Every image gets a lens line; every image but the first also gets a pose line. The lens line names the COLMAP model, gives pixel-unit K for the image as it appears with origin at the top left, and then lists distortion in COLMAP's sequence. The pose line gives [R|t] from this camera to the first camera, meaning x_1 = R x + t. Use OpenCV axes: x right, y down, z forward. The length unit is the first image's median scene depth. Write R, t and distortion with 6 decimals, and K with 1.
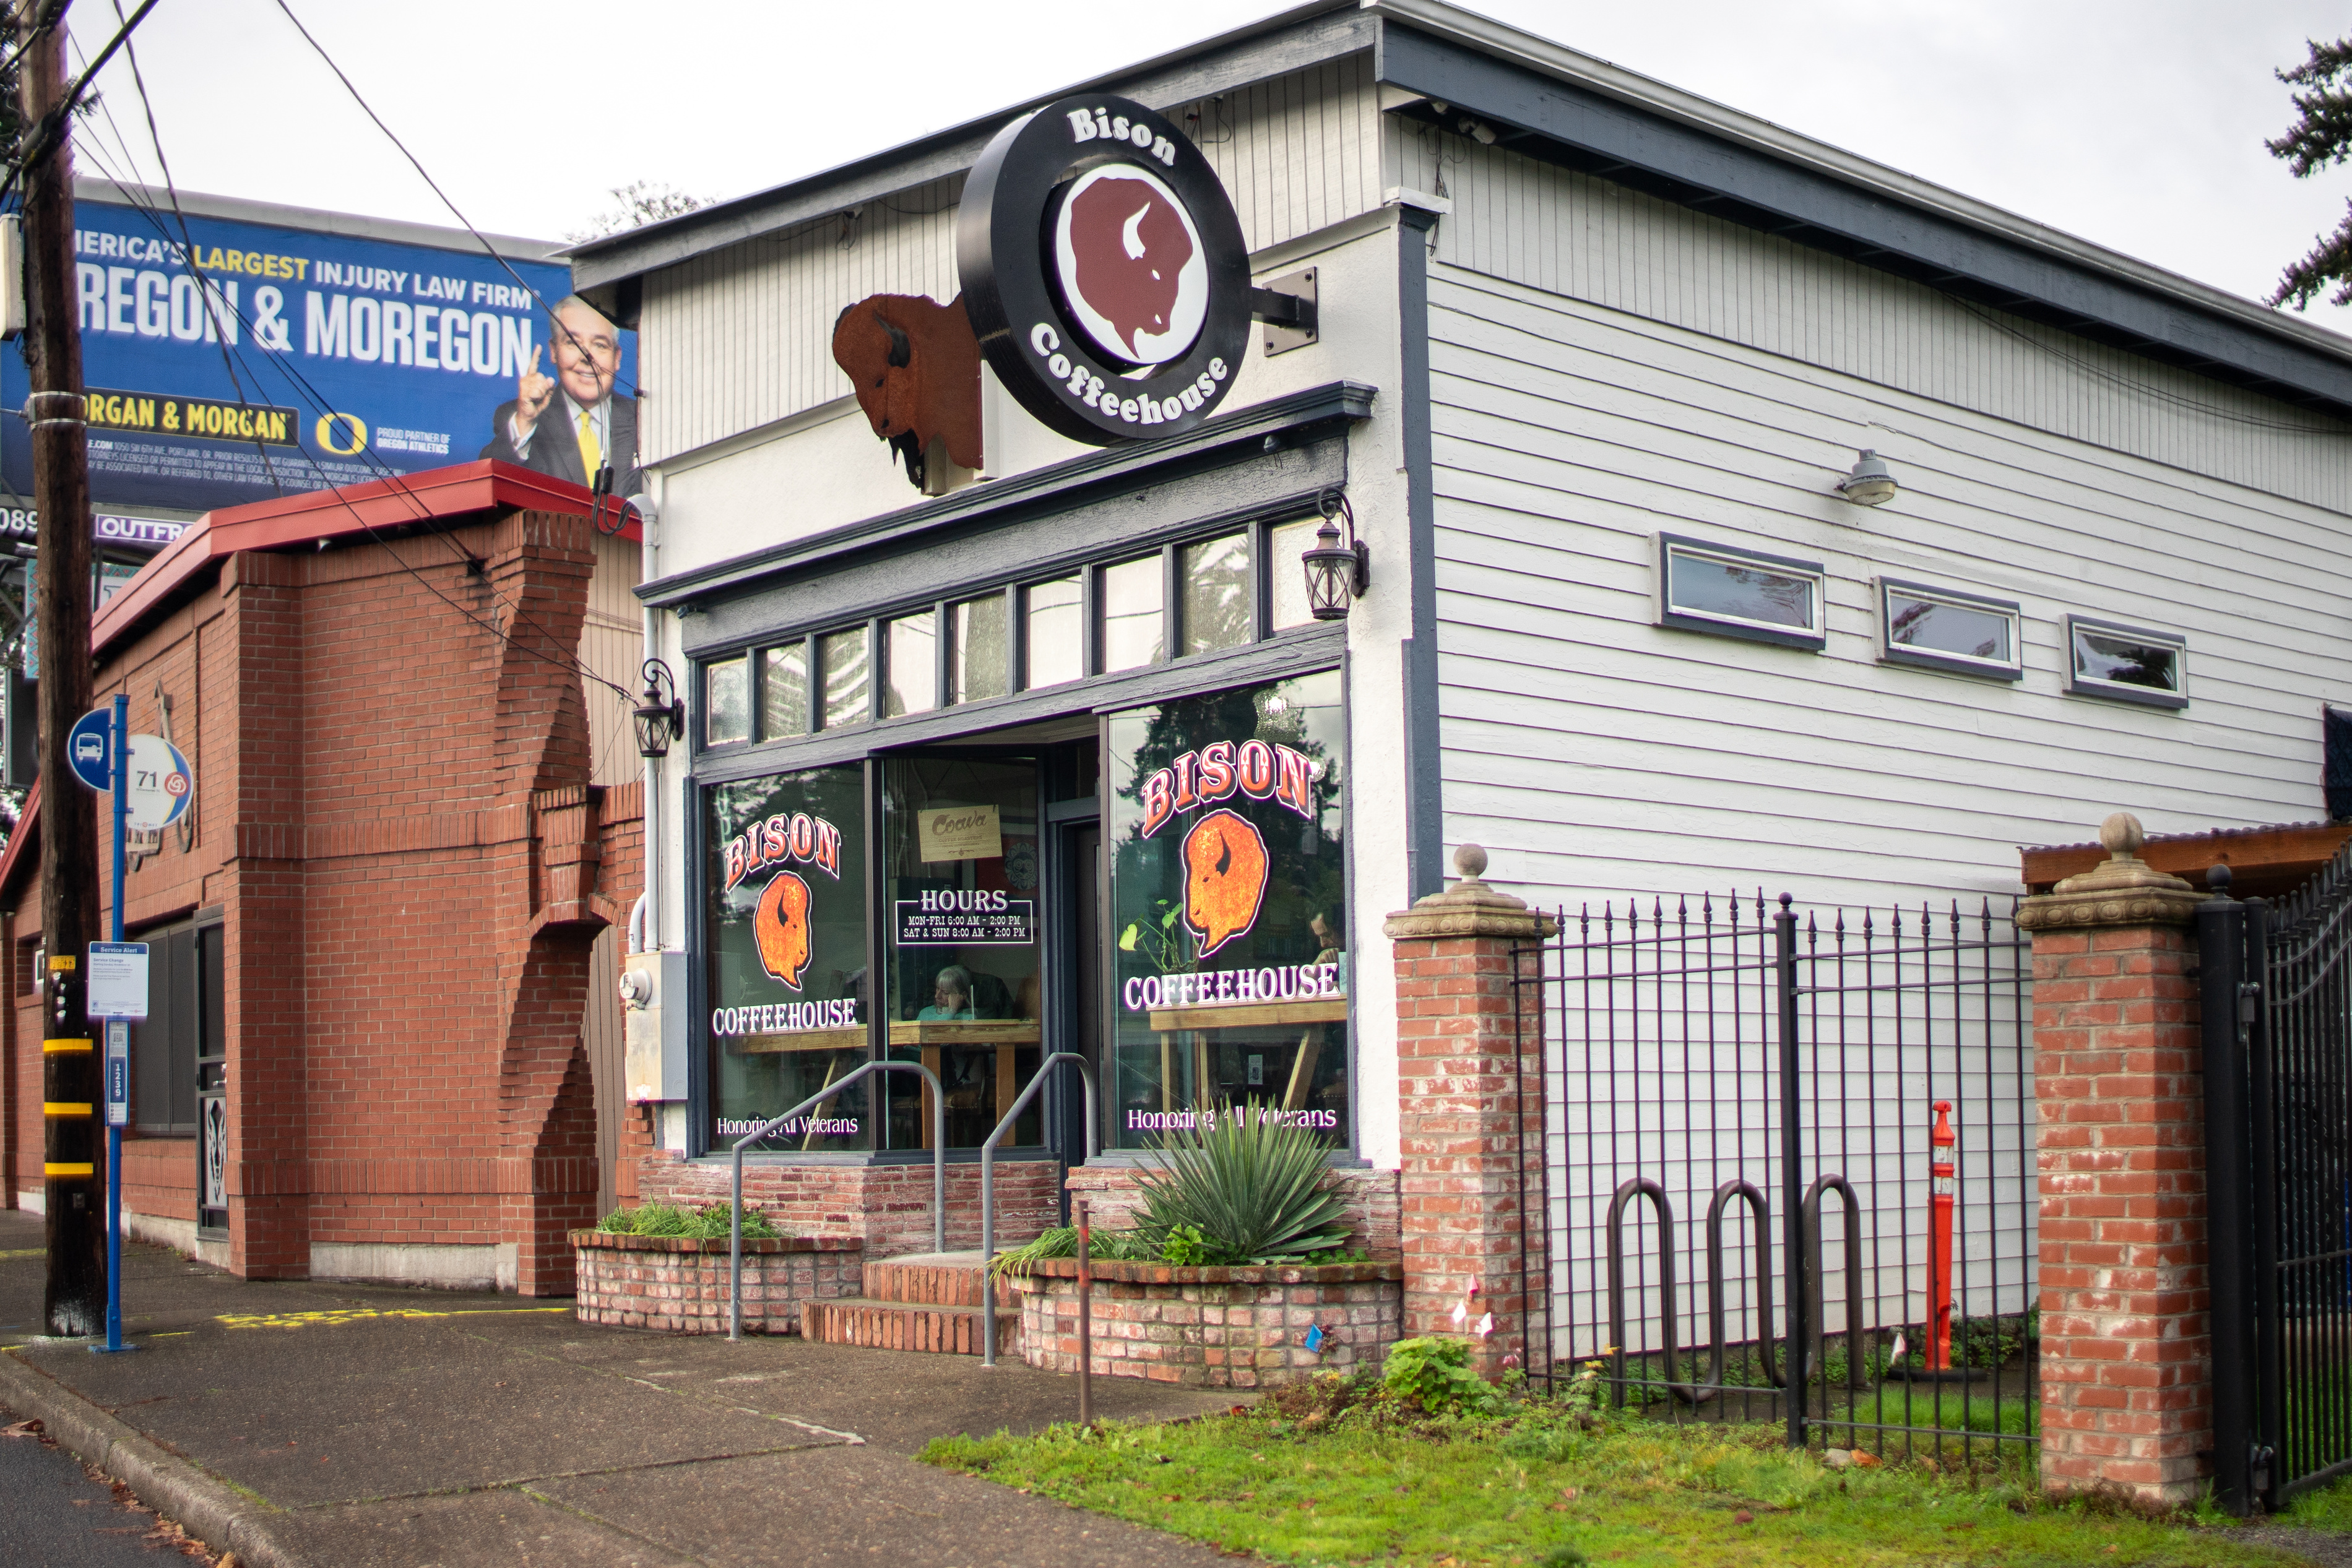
lens RADIAL K [[2841.8, 0, 1177.1], [0, 2841.8, 987.9], [0, 0, 1]] dist [-0.082927, 0.059114]
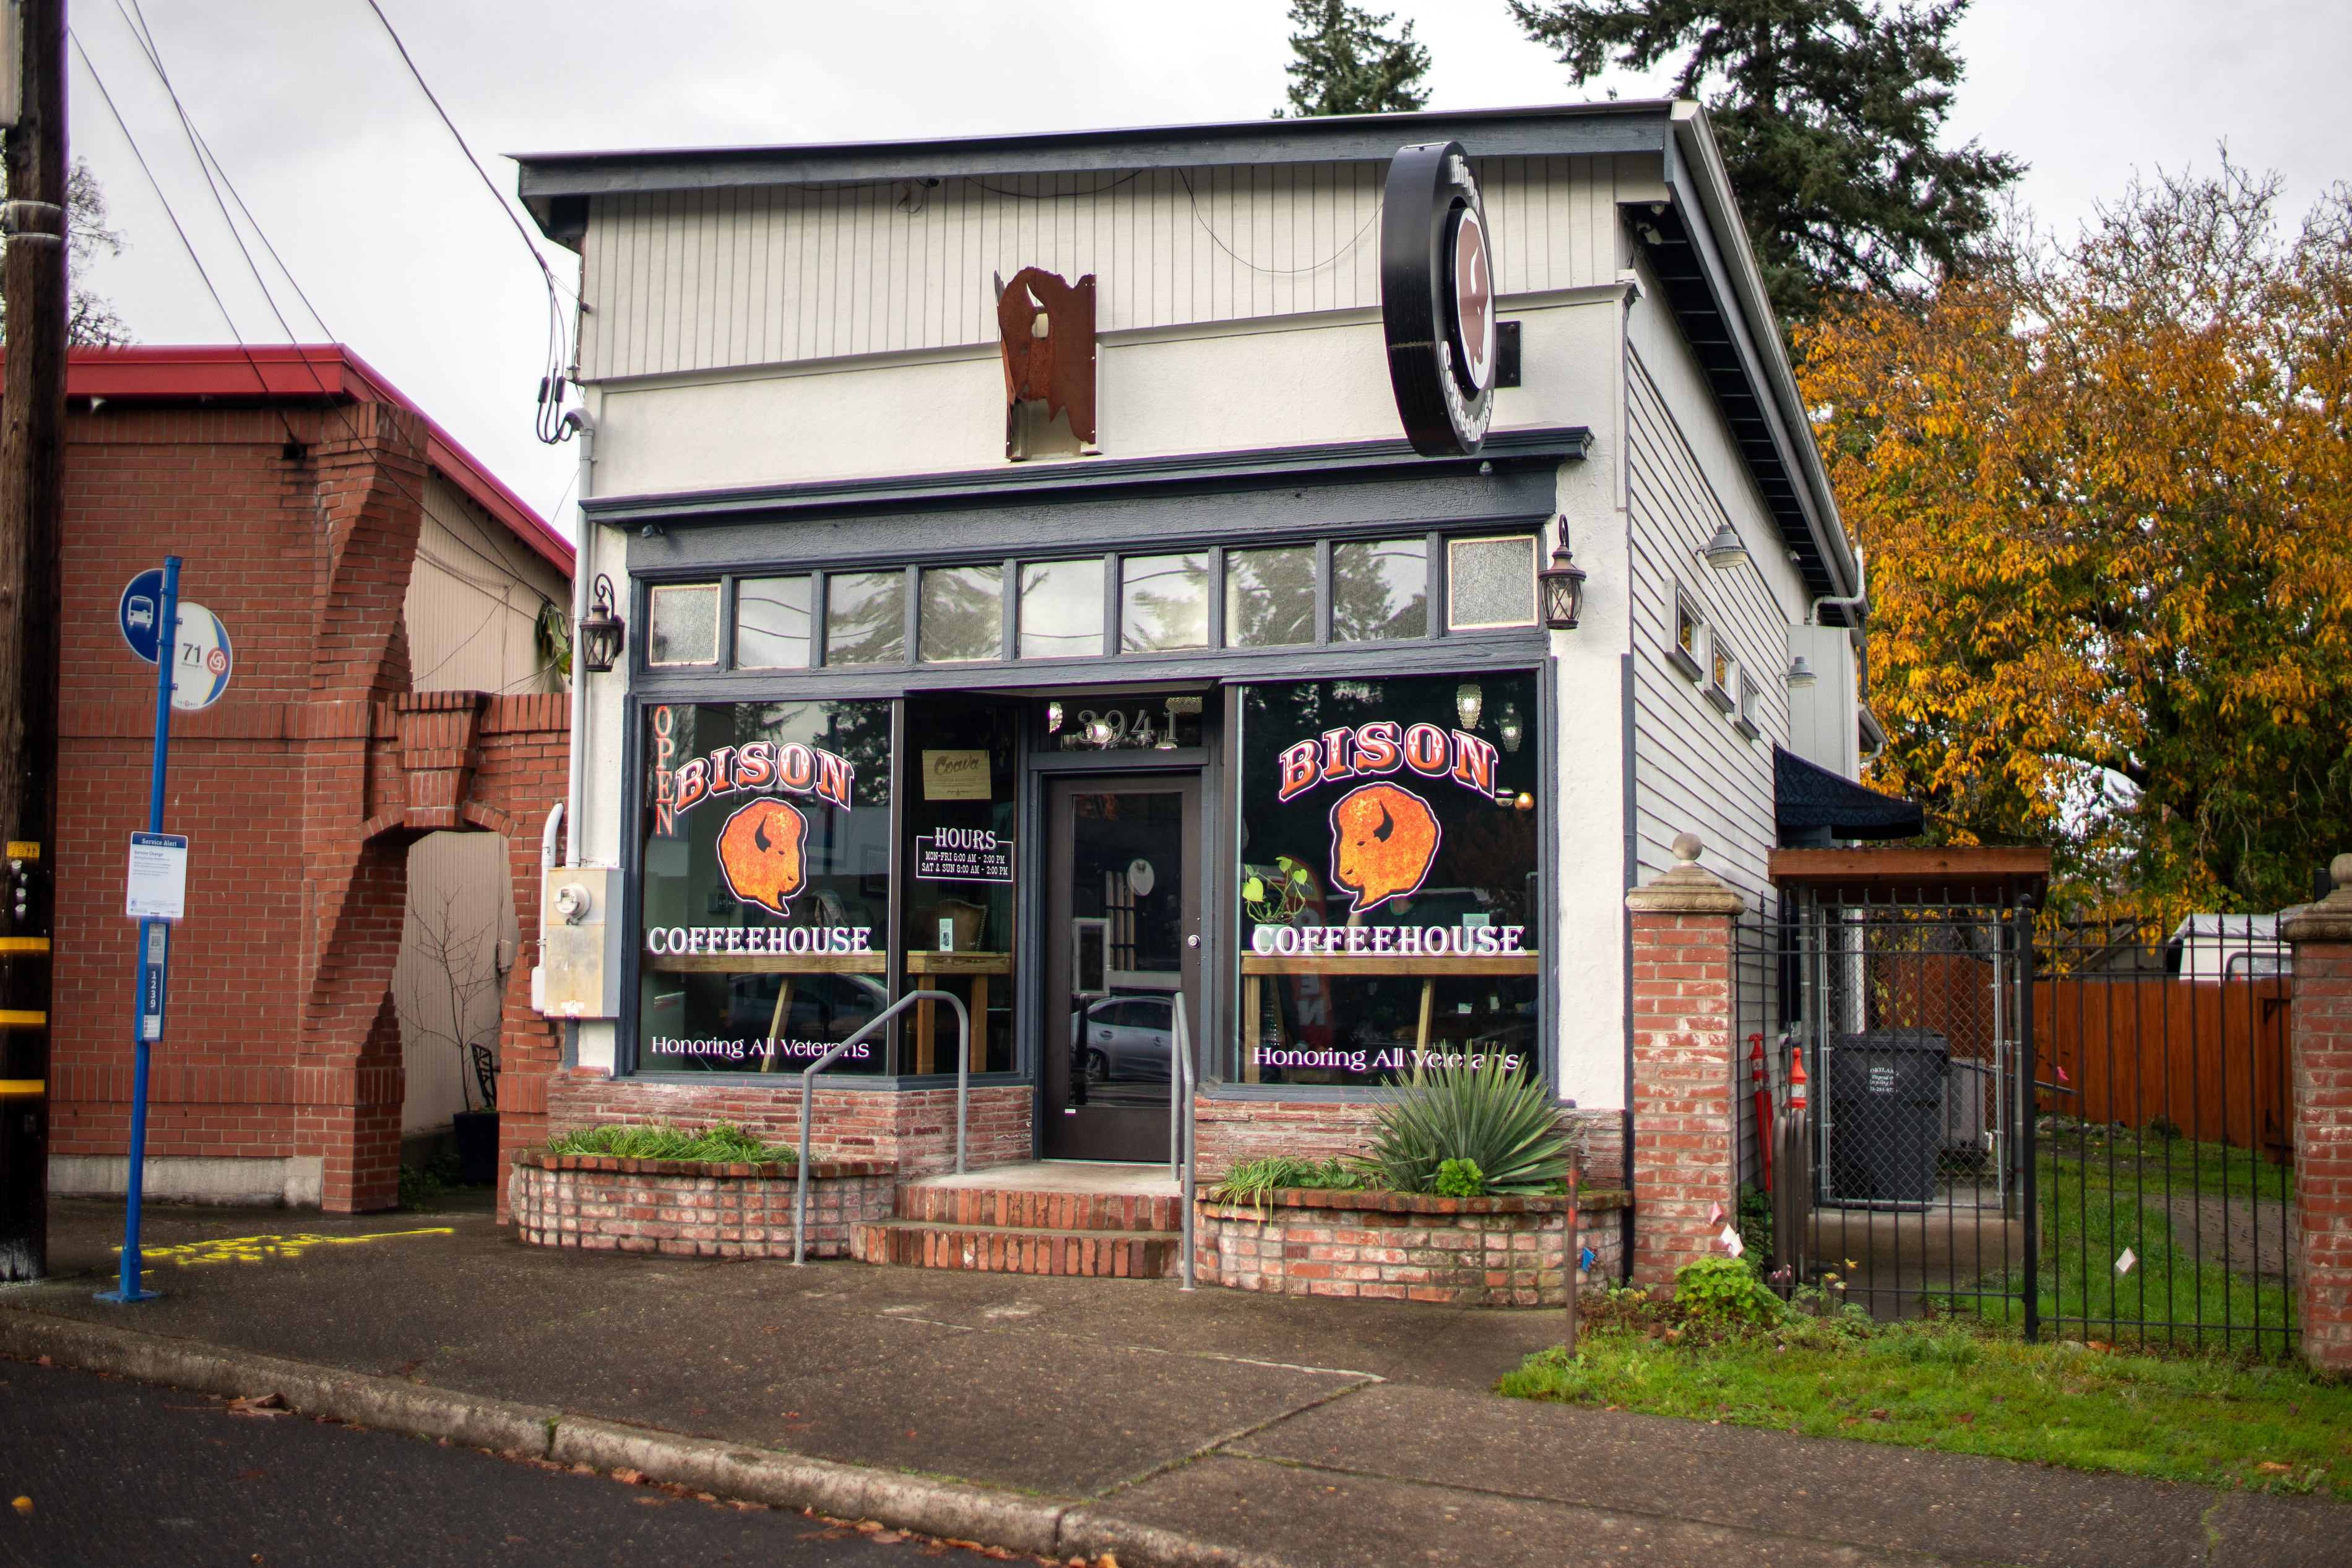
lens RADIAL K [[2351.3, 0, 1176.0], [0, 2351.3, 784.0], [0, 0, 1]] dist [-0.098412, 0.133217]
pose [[0.873615, 0.067986, 0.481845, -0.446261], [-0.045532, 0.997269, -0.058157, -0.003926], [-0.484482, 0.028867, 0.874325, 0.202926]]
